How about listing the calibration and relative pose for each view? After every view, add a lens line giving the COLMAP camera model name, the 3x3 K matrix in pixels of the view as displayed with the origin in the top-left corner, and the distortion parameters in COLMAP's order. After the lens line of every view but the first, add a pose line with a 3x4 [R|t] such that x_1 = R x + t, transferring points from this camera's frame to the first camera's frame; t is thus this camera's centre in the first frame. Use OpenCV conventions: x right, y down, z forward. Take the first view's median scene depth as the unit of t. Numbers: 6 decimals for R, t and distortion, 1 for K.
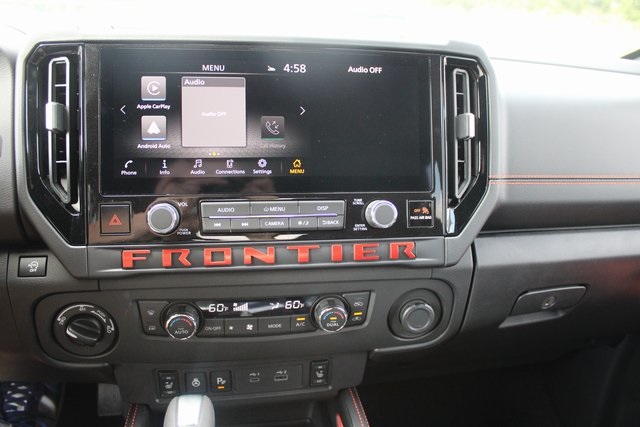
lens RADIAL K [[519.8, 0, 320.0], [0, 519.8, 213.5], [0, 0, 1]] dist [-0.115682, 0.008494]
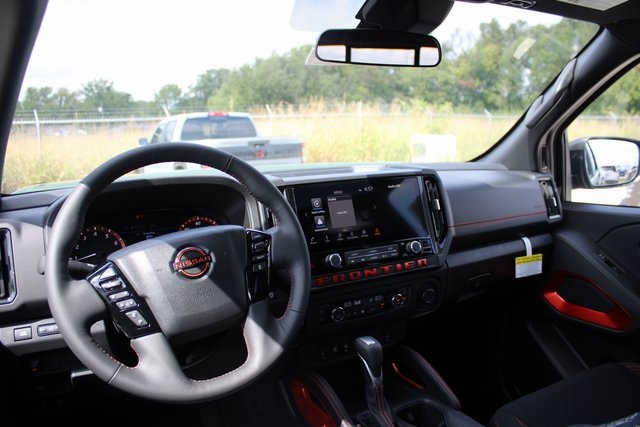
lens RADIAL K [[519.8, 0, 320.0], [0, 519.8, 213.5], [0, 0, 1]] dist [-0.115682, 0.008494]
pose [[0.945013, -0.117077, 0.305357, -0.953161], [0.168405, 0.974620, -0.147495, 0.122628], [-0.280339, 0.190808, 0.940746, -1.056039]]
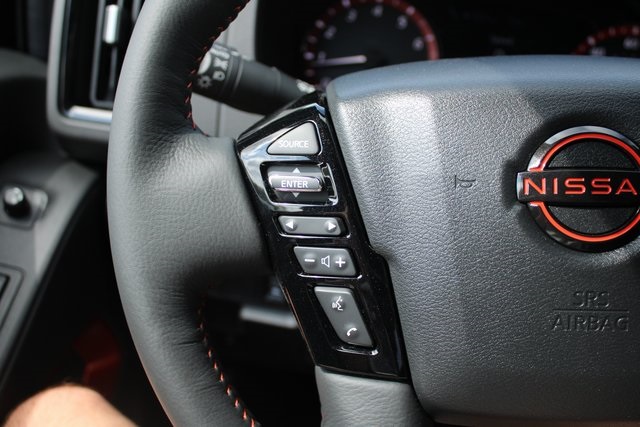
lens RADIAL K [[758.1, 0, 320.2], [0, 758.1, 223.6], [0, 0, 1]] dist [-0.081127, 0.031743]
pose [[0.955081, 0.165741, -0.245663, -0.915466], [-0.141761, 0.983499, 0.112401, -0.025402], [0.260238, -0.072527, 0.962817, -0.152490]]
